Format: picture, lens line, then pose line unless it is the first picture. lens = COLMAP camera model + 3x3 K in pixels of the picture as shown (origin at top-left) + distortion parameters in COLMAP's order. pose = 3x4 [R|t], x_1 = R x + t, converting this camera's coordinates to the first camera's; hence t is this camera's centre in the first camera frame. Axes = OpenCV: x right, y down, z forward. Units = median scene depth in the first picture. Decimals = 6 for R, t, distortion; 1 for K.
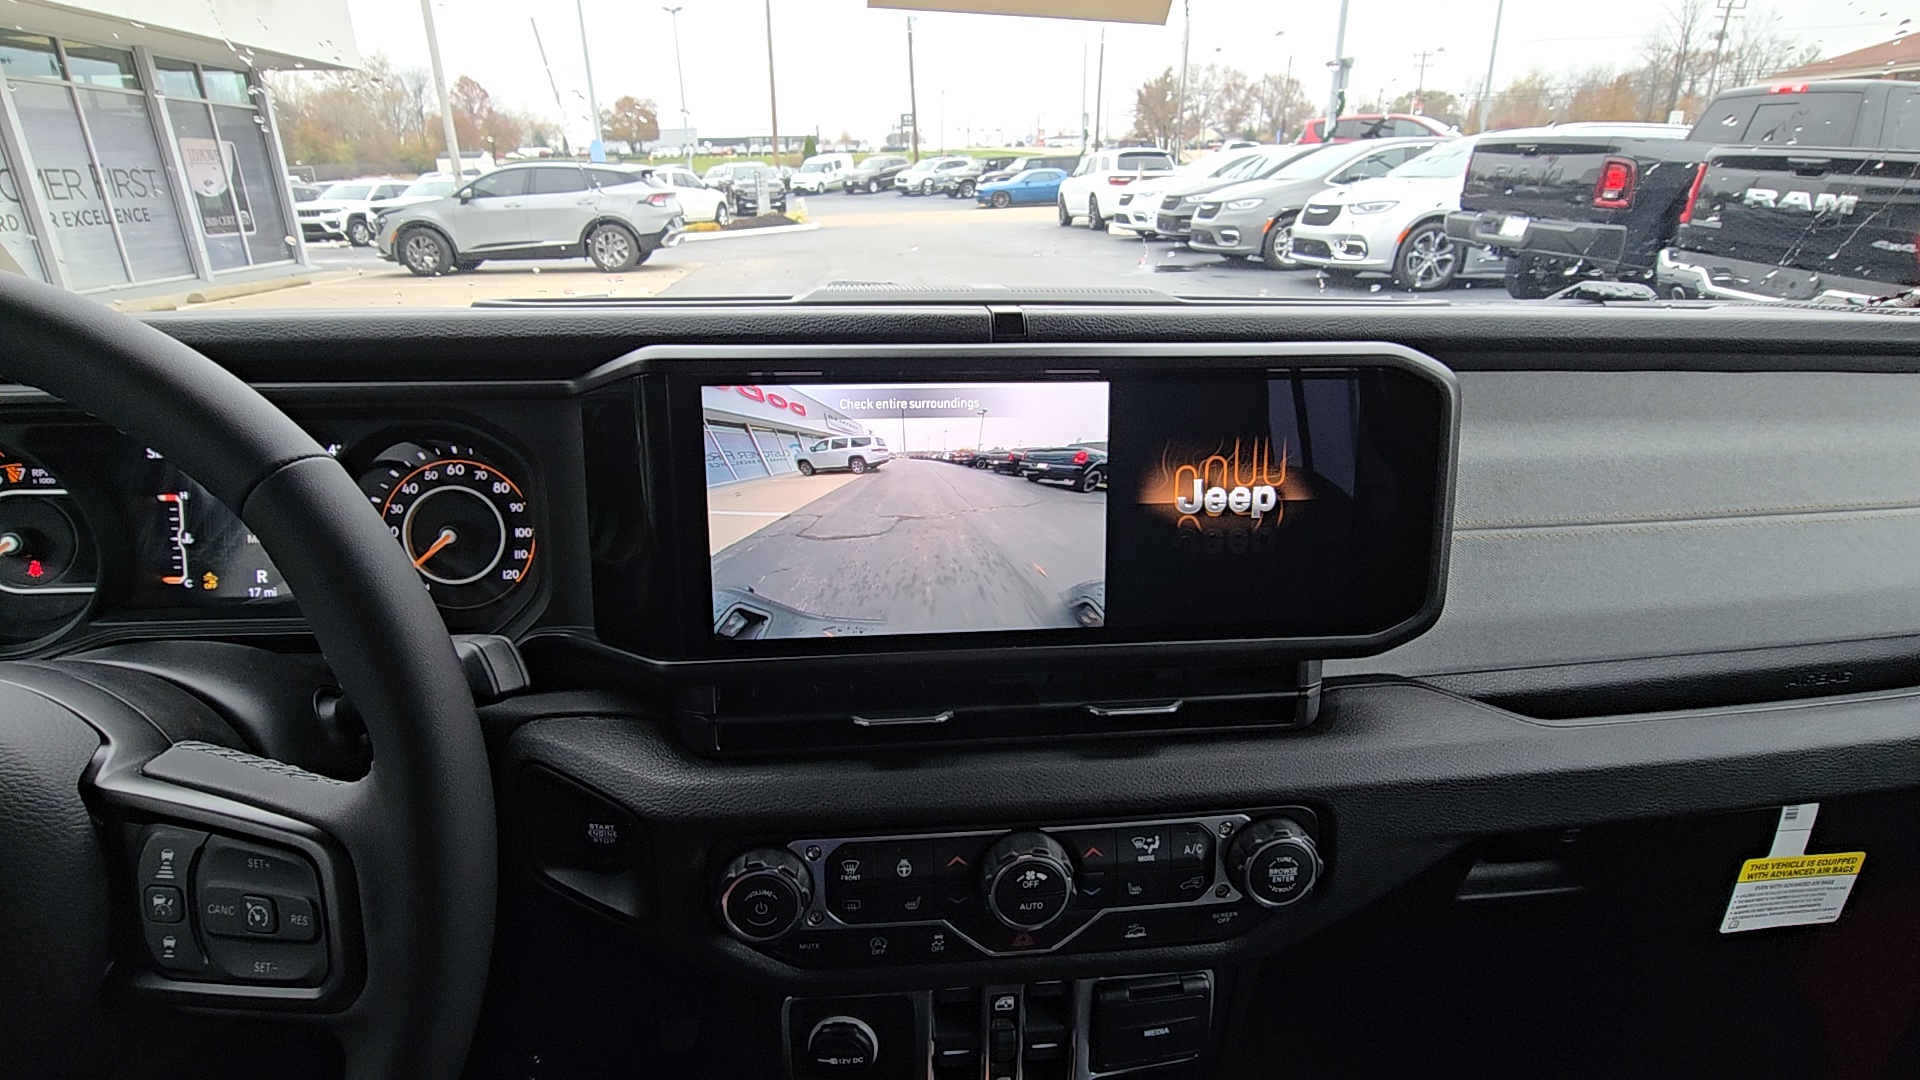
lens RADIAL K [[971.2, 0, 951.2], [0, 971.2, 540.2], [0, 0, 1]] dist [0.001165, -0.002306]
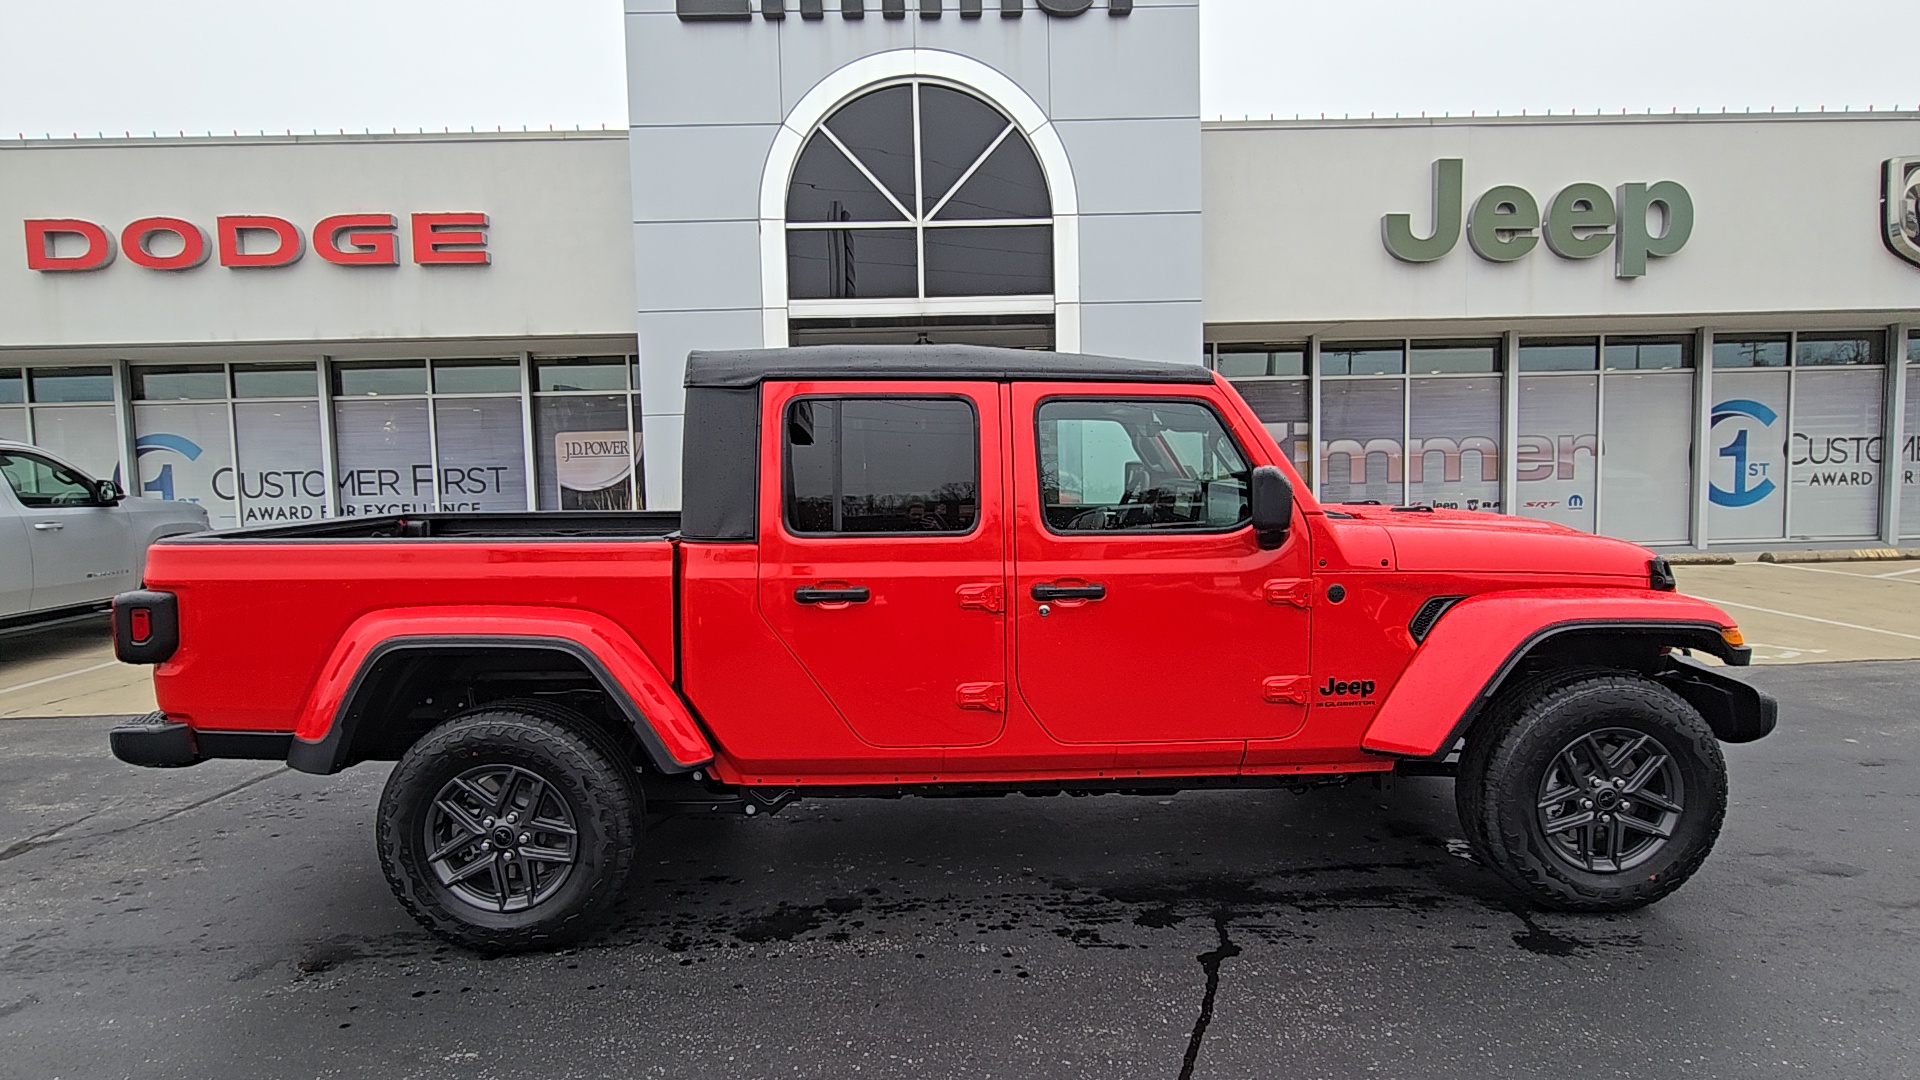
lens RADIAL K [[963.3, 0, 951.1], [0, 963.3, 546.9], [0, 0, 1]] dist [0.000155, -0.000547]
pose [[-0.082697, 0.085338, -0.992914, 0.270068], [-0.324474, 0.939733, 0.107791, 0.002892], [0.942273, 0.331089, -0.050023, -0.012933]]
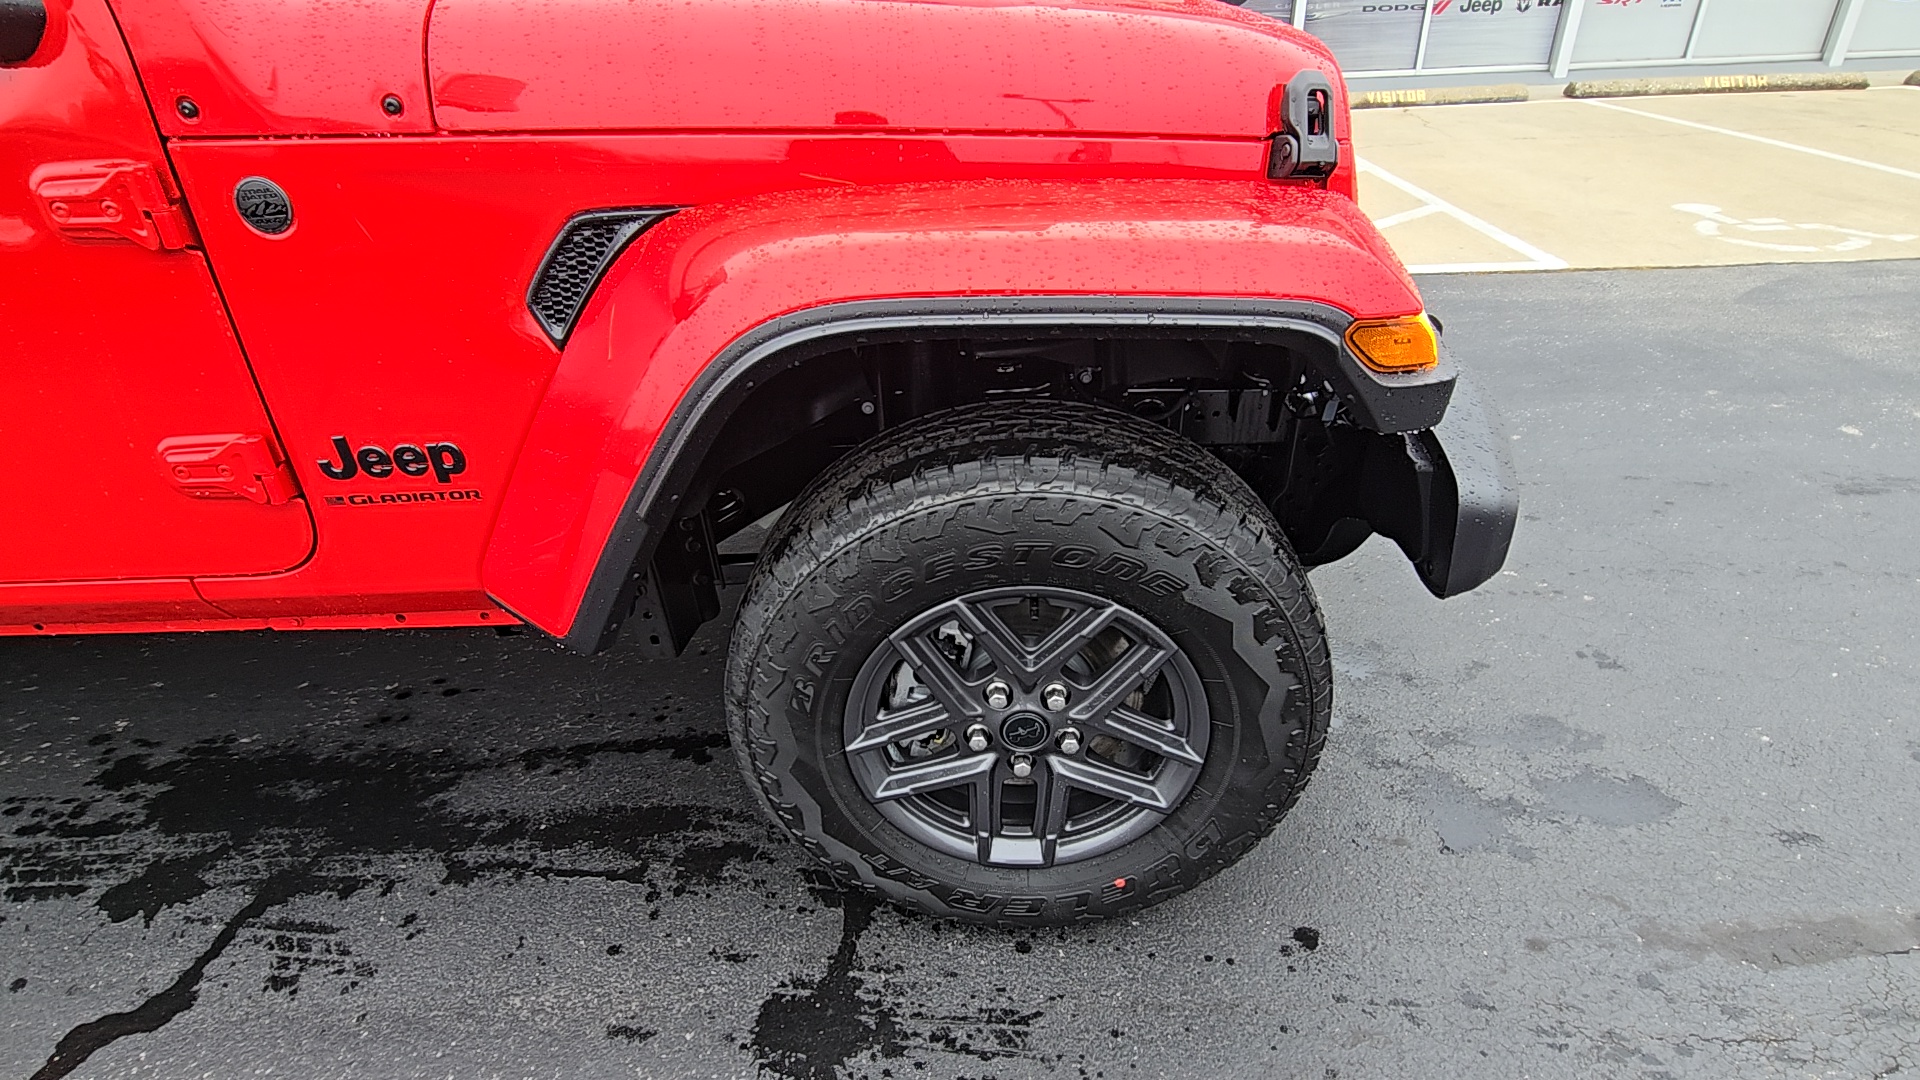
lens RADIAL K [[971.2, 0, 951.2], [0, 971.2, 540.2], [0, 0, 1]] dist [0.001165, -0.002306]
pose [[-0.132070, 0.502085, -0.854674, 0.121504], [-0.306282, 0.799364, 0.516922, -0.025583], [0.942735, 0.330041, 0.048208, 0.112968]]
